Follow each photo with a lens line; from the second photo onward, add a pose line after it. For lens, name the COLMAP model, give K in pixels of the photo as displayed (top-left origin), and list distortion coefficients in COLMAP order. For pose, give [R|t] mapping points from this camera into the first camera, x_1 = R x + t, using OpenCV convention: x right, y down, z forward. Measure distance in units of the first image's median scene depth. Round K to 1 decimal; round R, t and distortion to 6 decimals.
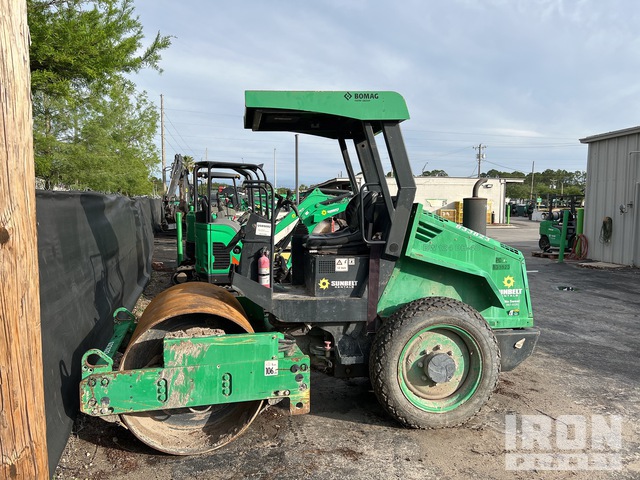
lens RADIAL K [[497.0, 0, 319.2], [0, 497.0, 241.2], [0, 0, 1]] dist [0.046801, -0.003265]
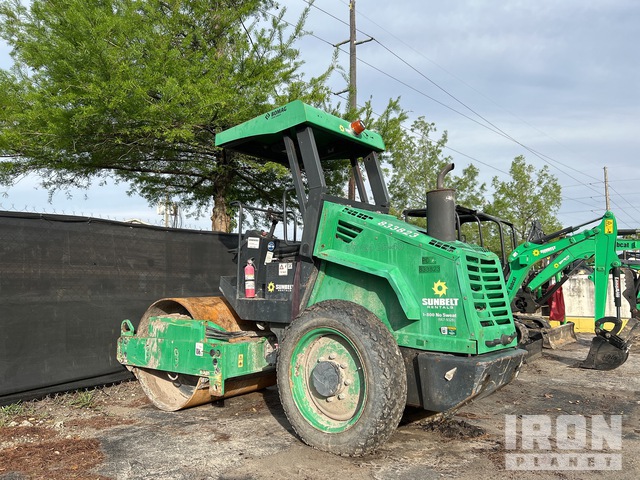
lens RADIAL K [[497.0, 0, 319.1], [0, 497.0, 239.6], [0, 0, 1]] dist [0.046801, -0.003265]
pose [[0.607724, -0.088604, -0.789190, 0.921070], [-0.055173, 0.986645, -0.153259, 0.141732], [0.792230, 0.136681, 0.594719, 0.415908]]
